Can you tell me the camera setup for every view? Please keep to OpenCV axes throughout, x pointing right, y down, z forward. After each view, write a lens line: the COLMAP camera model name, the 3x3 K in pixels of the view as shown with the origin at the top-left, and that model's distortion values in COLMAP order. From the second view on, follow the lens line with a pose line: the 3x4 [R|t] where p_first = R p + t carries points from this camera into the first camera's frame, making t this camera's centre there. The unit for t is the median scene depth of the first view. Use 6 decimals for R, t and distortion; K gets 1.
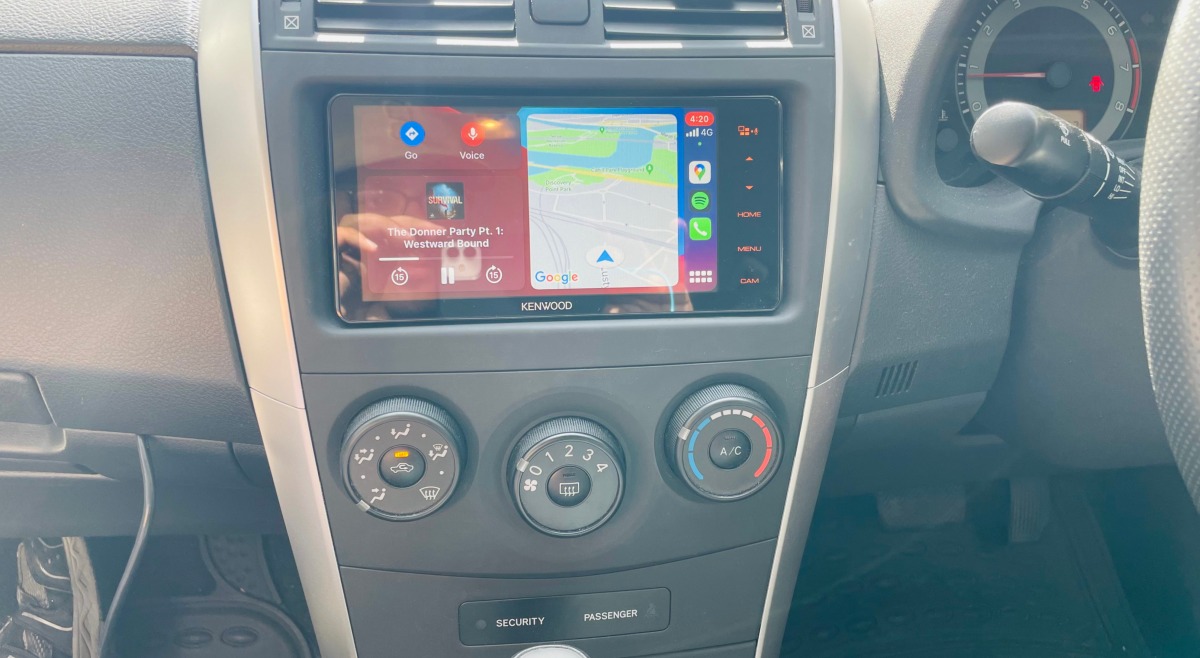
lens RADIAL K [[920.0, 0, 600.0], [0, 920.0, 329.0], [0, 0, 1]] dist [0.063377, -0.119944]
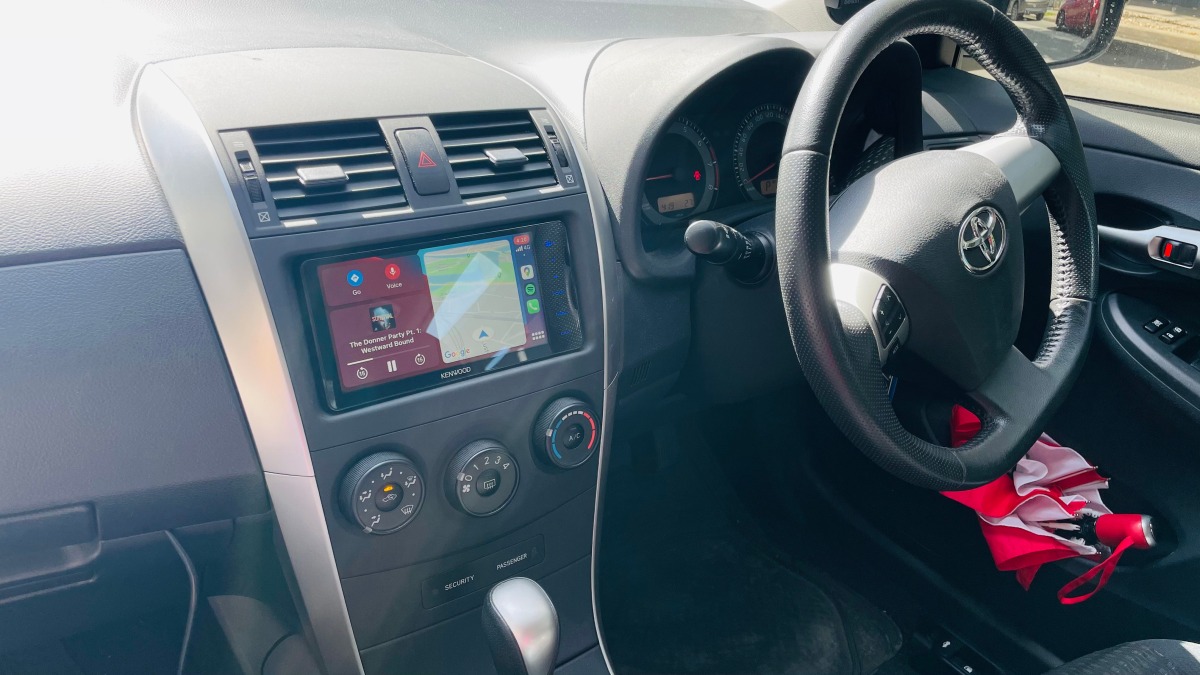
lens RADIAL K [[901.2, 0, 600.0], [0, 901.2, 337.5], [0, 0, 1]] dist [0.000739, -0.003725]
pose [[0.874793, -0.183831, 0.448267, -0.511960], [0.183400, 0.982016, 0.044814, -0.105973], [-0.448444, 0.043010, 0.892775, -0.461992]]
